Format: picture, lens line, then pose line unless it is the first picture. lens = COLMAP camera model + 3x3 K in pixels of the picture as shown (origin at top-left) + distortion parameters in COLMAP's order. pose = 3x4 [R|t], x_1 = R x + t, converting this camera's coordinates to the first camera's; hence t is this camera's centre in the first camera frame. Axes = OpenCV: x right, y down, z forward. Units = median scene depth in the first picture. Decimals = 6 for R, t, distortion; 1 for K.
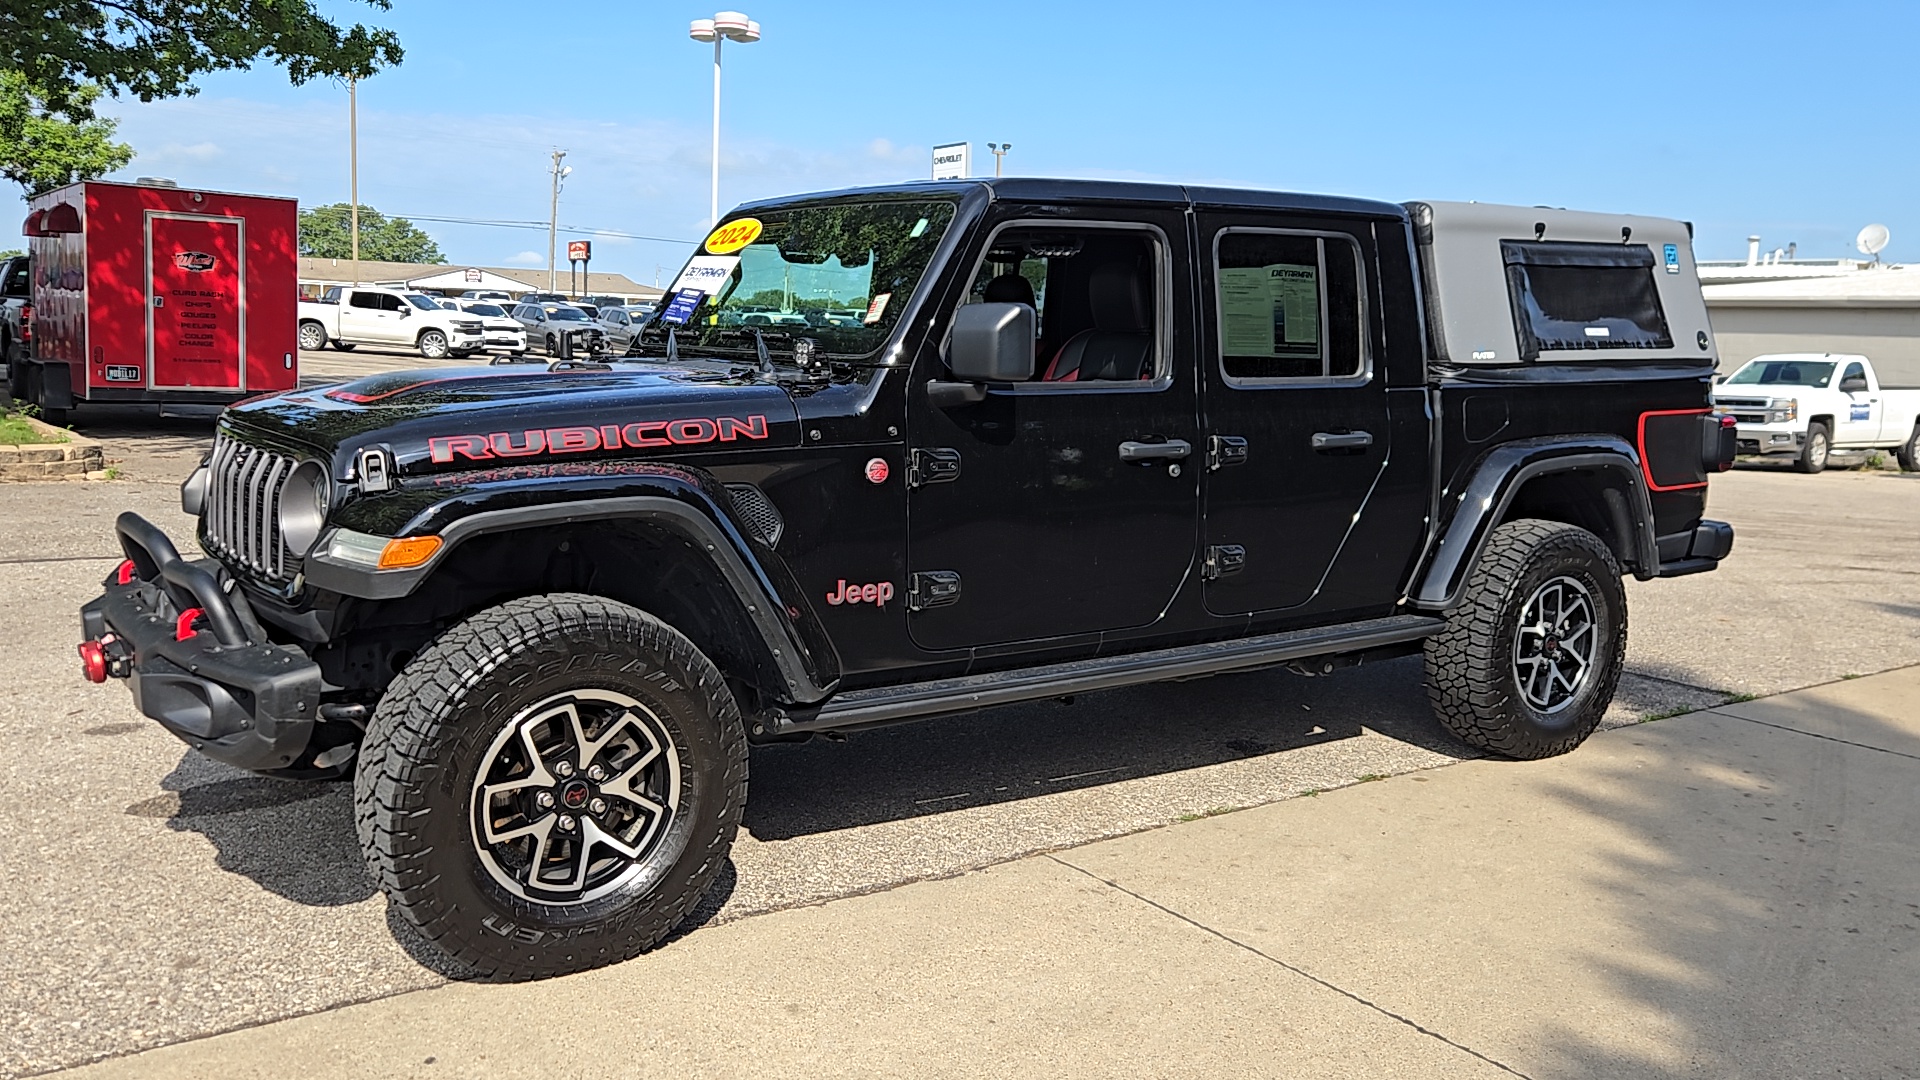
lens RADIAL K [[1608.3, 0, 948.3], [0, 1608.3, 541.5], [0, 0, 1]] dist [0.010977, -0.006552]
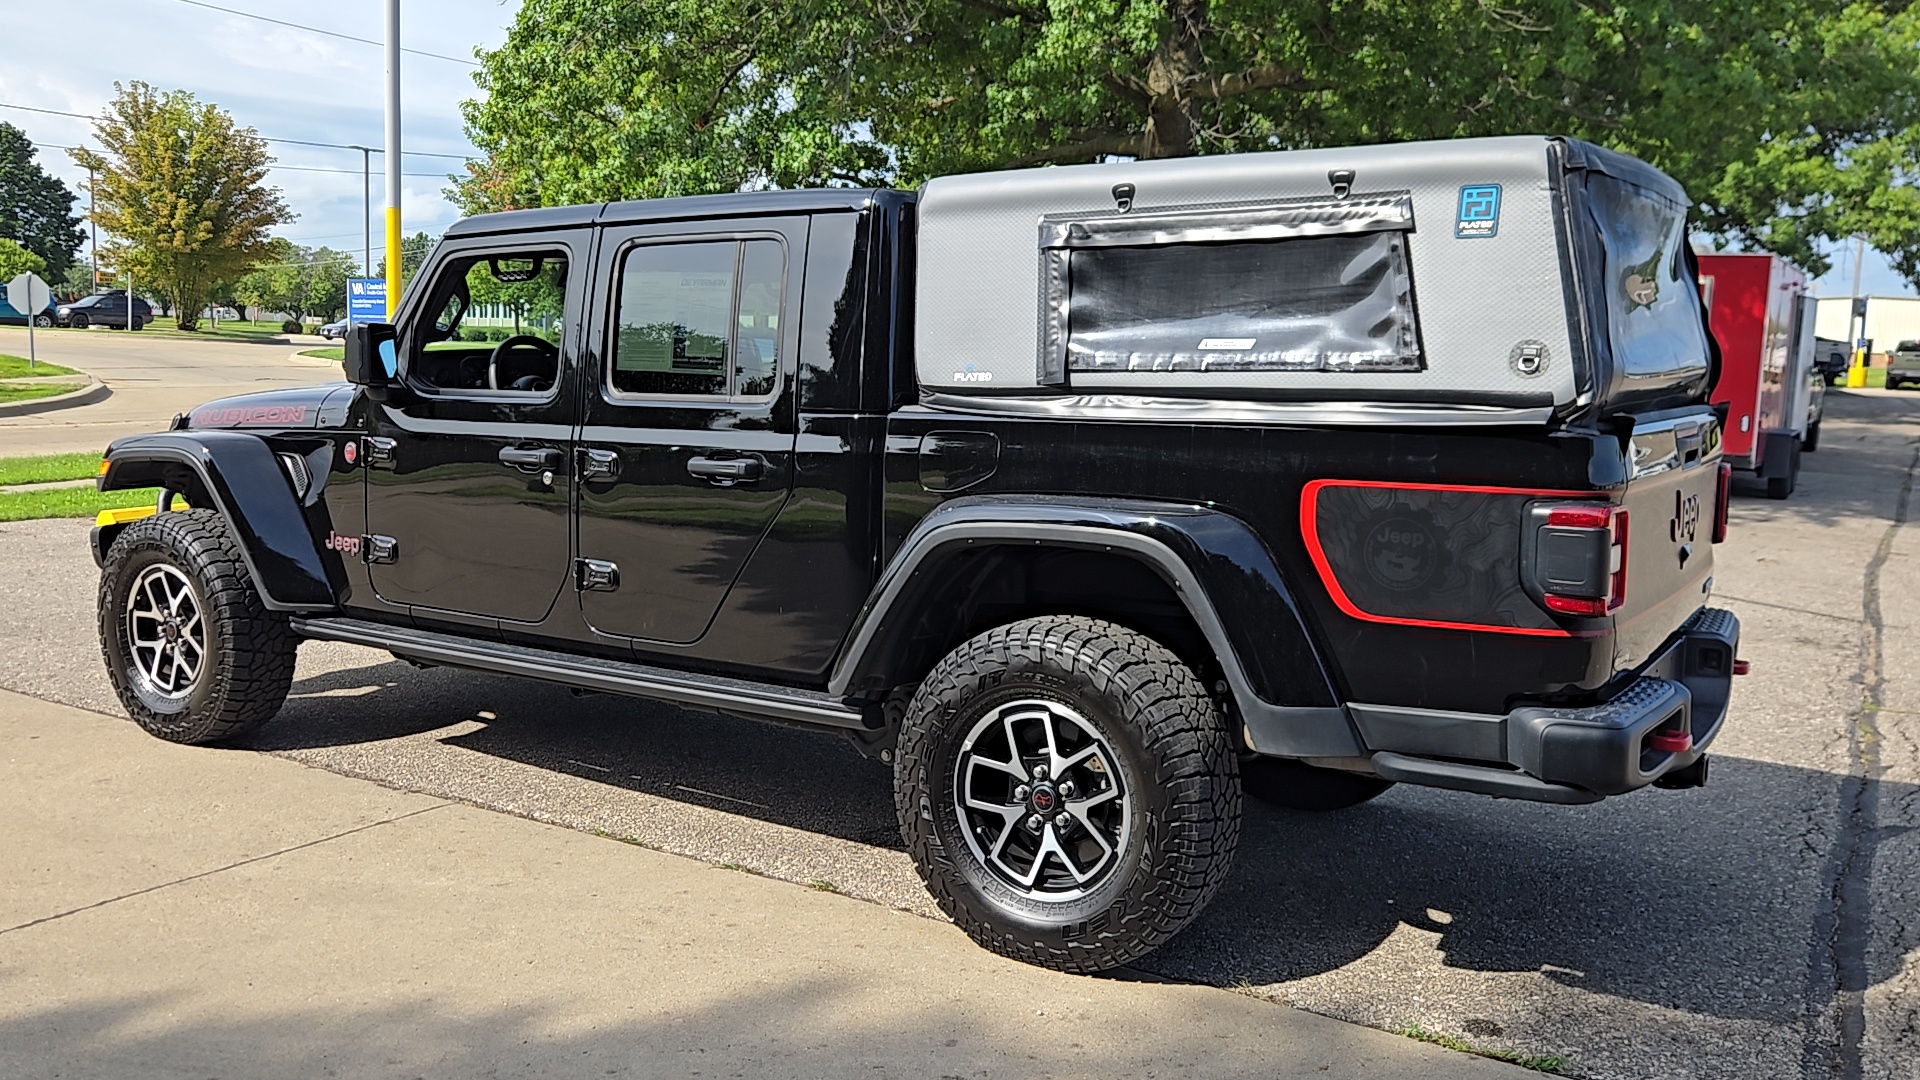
lens RADIAL K [[1608.3, 0, 948.3], [0, 1608.3, 541.5], [0, 0, 1]] dist [0.010977, -0.006552]
pose [[0.368944, 0.091495, -0.924937, 1.113901], [-0.135164, 0.989846, 0.044001, -0.078371], [0.919571, 0.108784, 0.377565, 0.786777]]
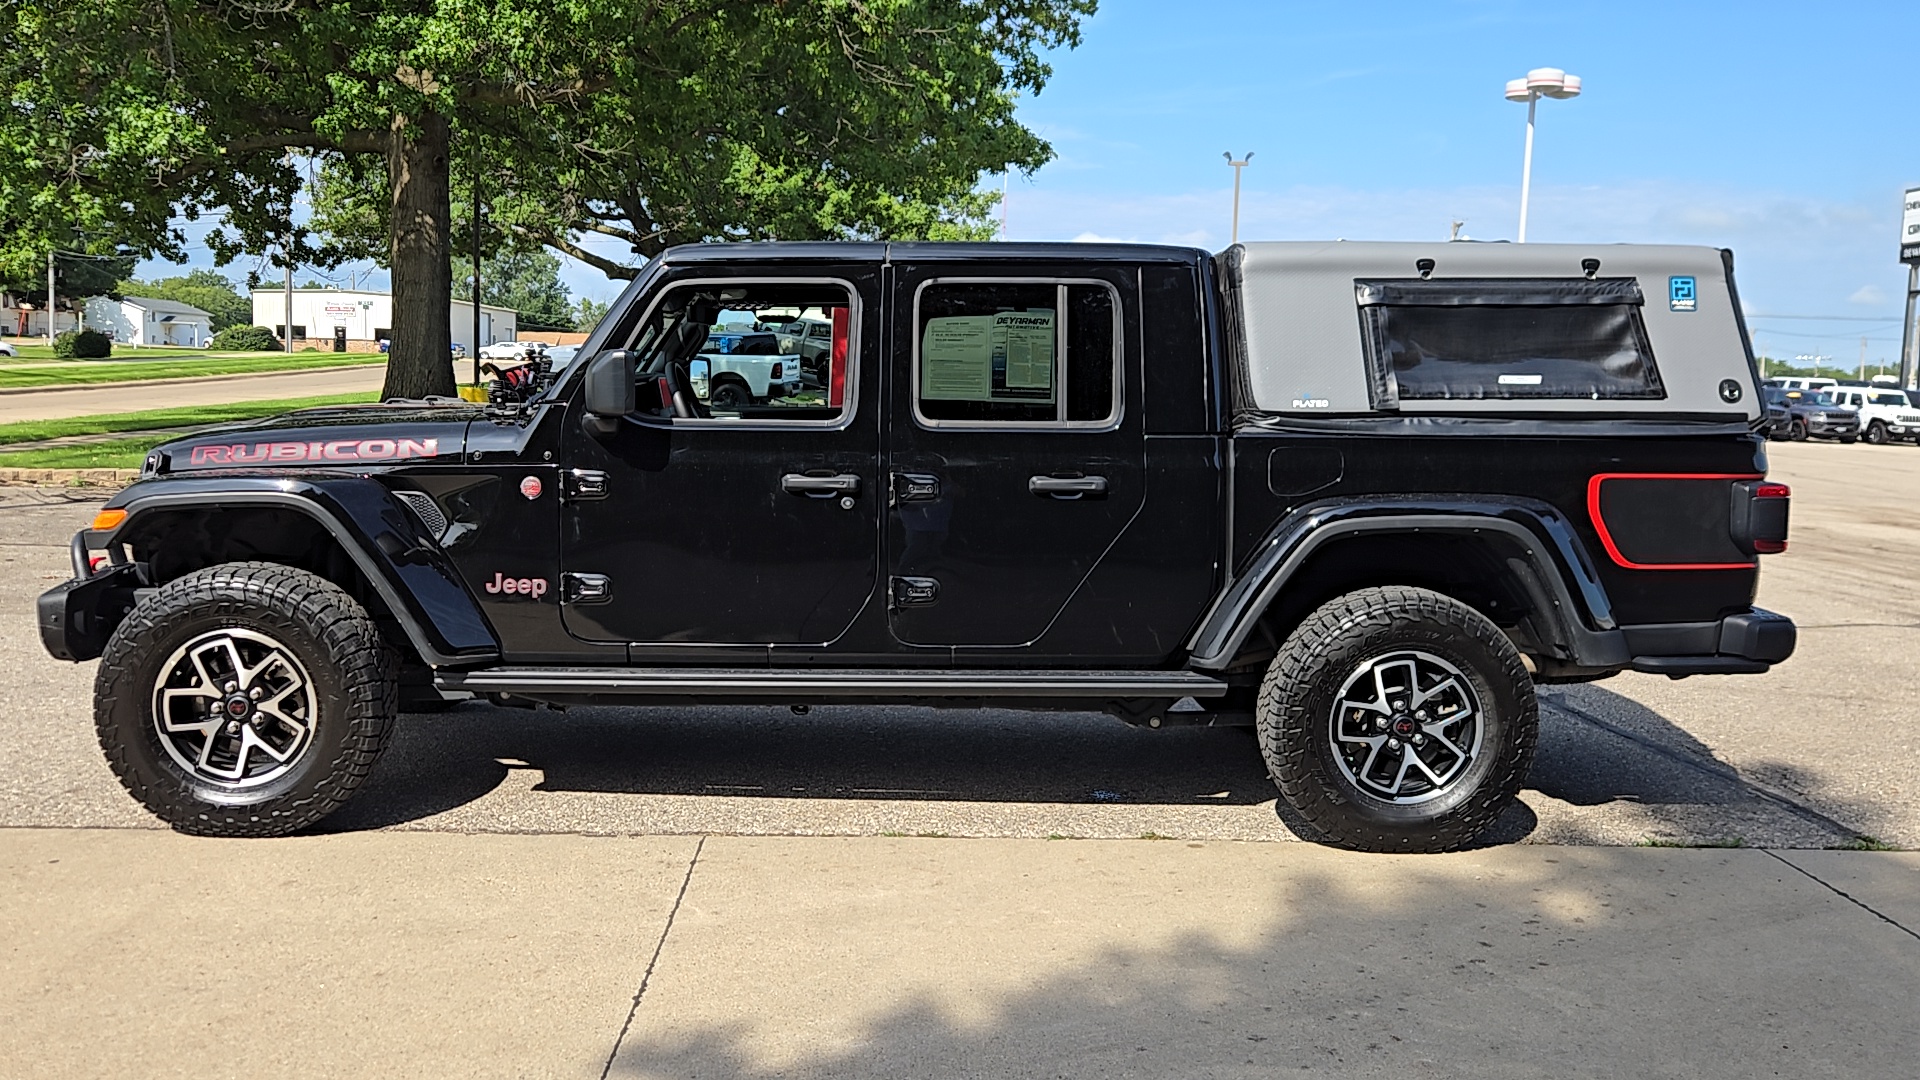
lens RADIAL K [[1608.3, 0, 948.3], [0, 1608.3, 541.5], [0, 0, 1]] dist [0.010977, -0.006552]
pose [[0.834709, 0.051503, -0.548277, 0.735639], [-0.075613, 0.996906, -0.021470, -0.000167], [0.545475, 0.059378, 0.836021, 0.121927]]
